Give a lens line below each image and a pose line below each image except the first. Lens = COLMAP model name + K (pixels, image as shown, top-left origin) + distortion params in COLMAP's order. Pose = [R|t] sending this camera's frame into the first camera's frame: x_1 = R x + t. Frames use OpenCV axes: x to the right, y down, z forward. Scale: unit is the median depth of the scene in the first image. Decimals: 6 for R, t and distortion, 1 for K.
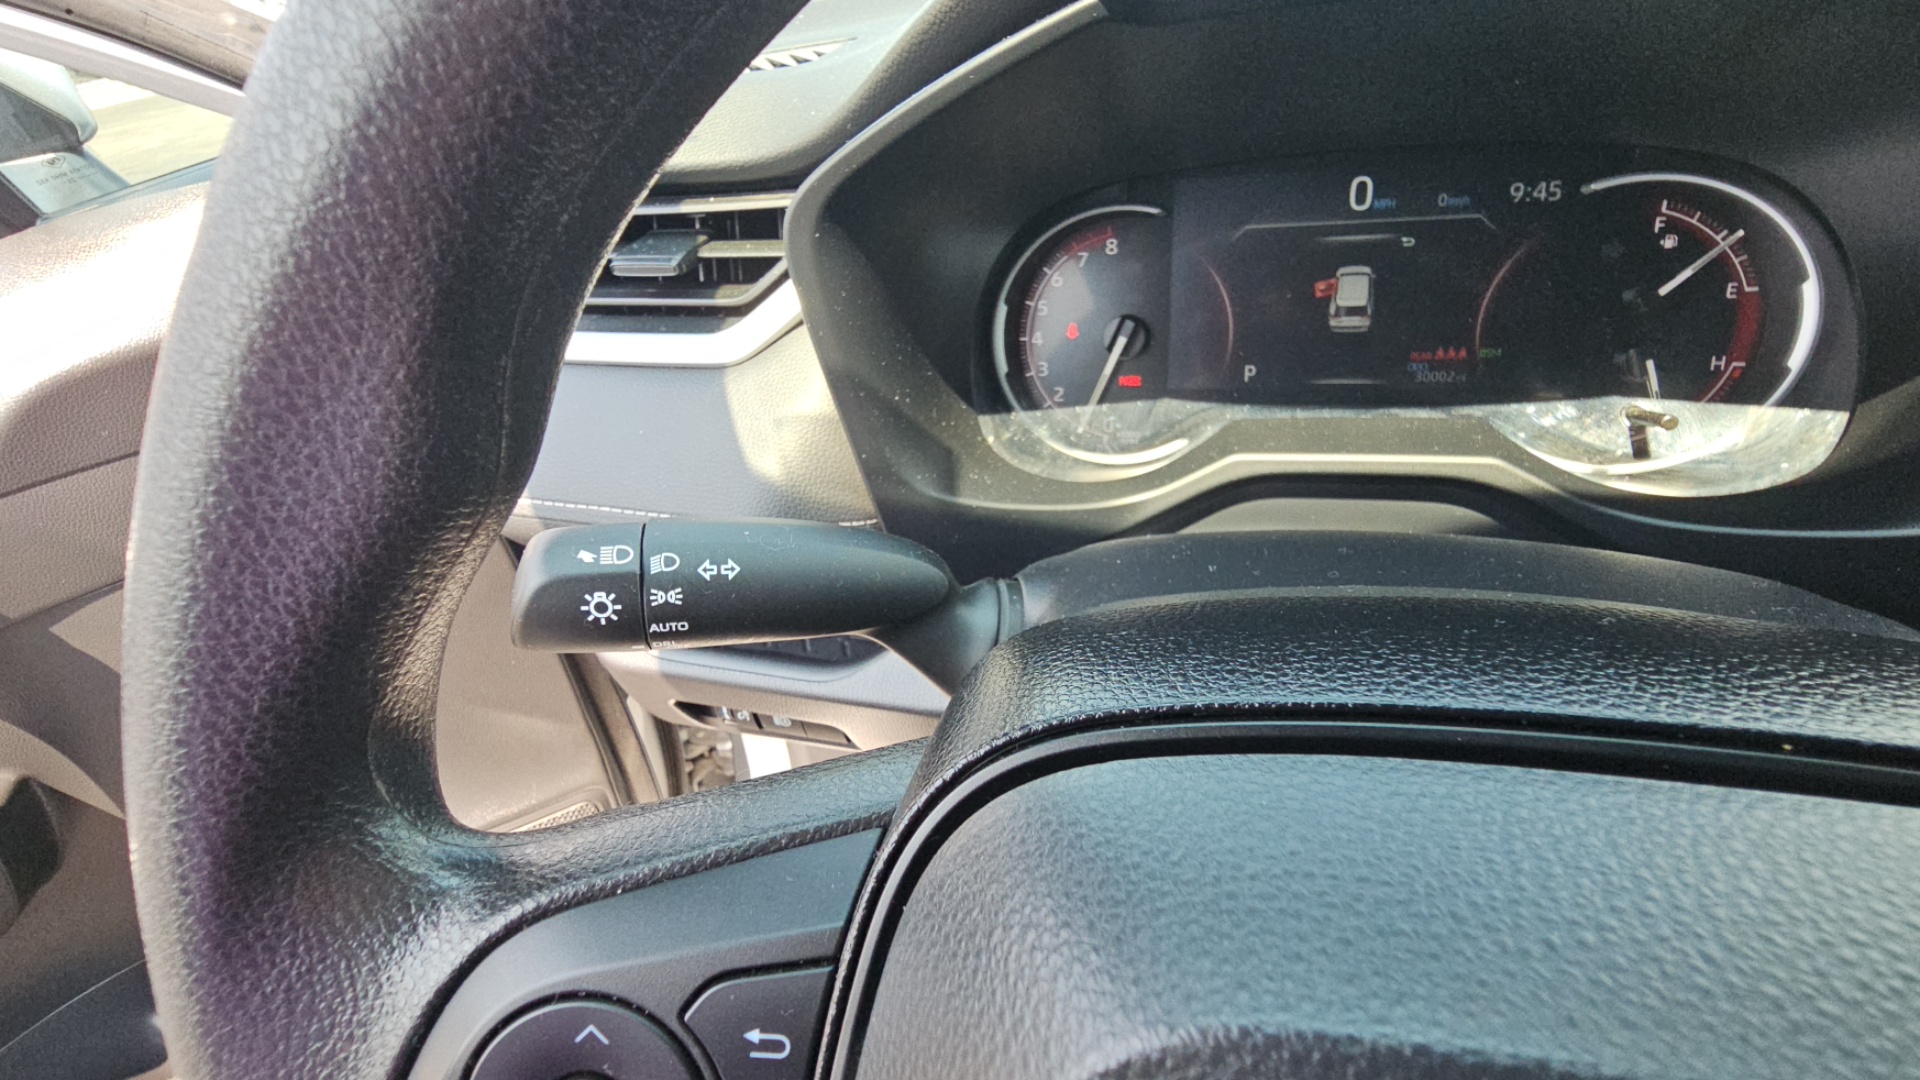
lens RADIAL K [[860.9, 0, 982.5], [0, 860.9, 533.1], [0, 0, 1]] dist [0.011432, -0.008818]
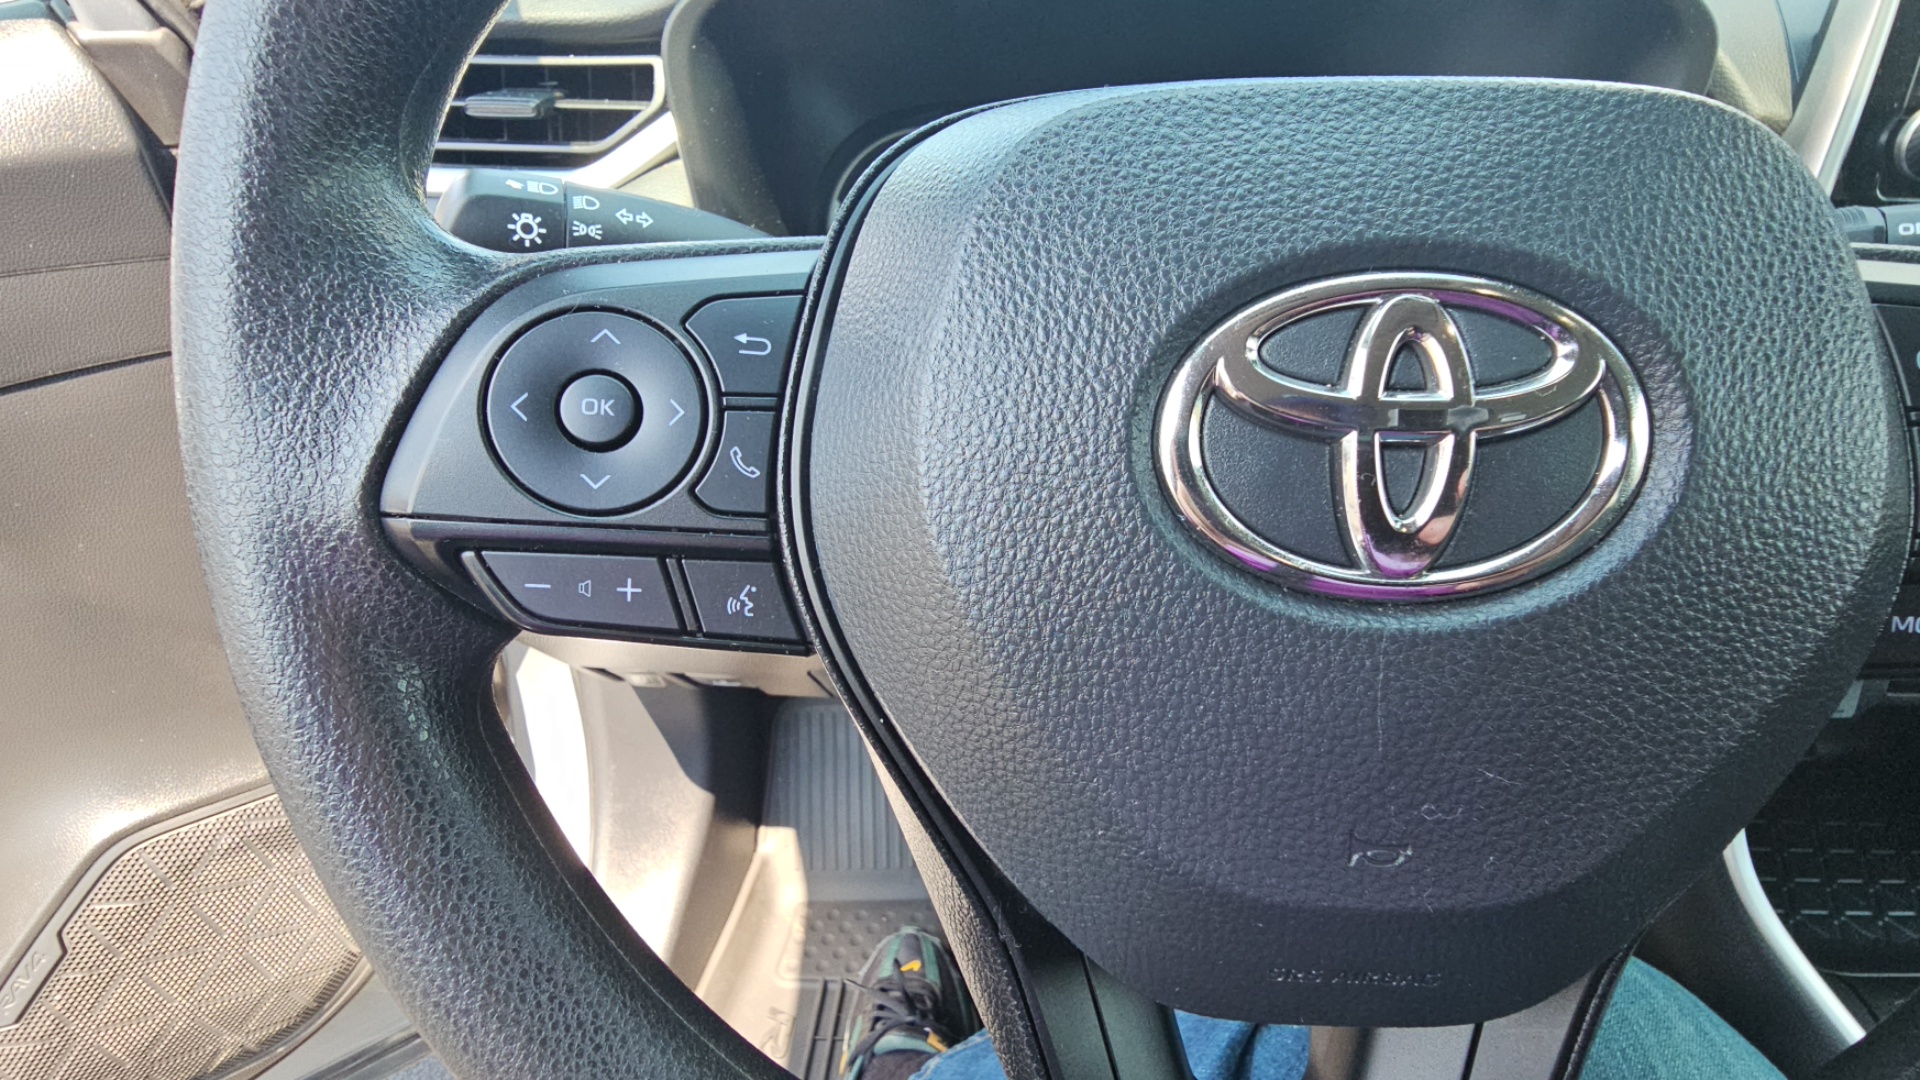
lens RADIAL K [[860.9, 0, 979.3], [0, 860.9, 534.9], [0, 0, 1]] dist [0.011432, -0.008818]
pose [[0.969755, 0.005232, 0.244026, -0.081870], [0.022774, 0.993470, -0.111801, 0.362245], [-0.243018, 0.113977, 0.963302, -0.109587]]
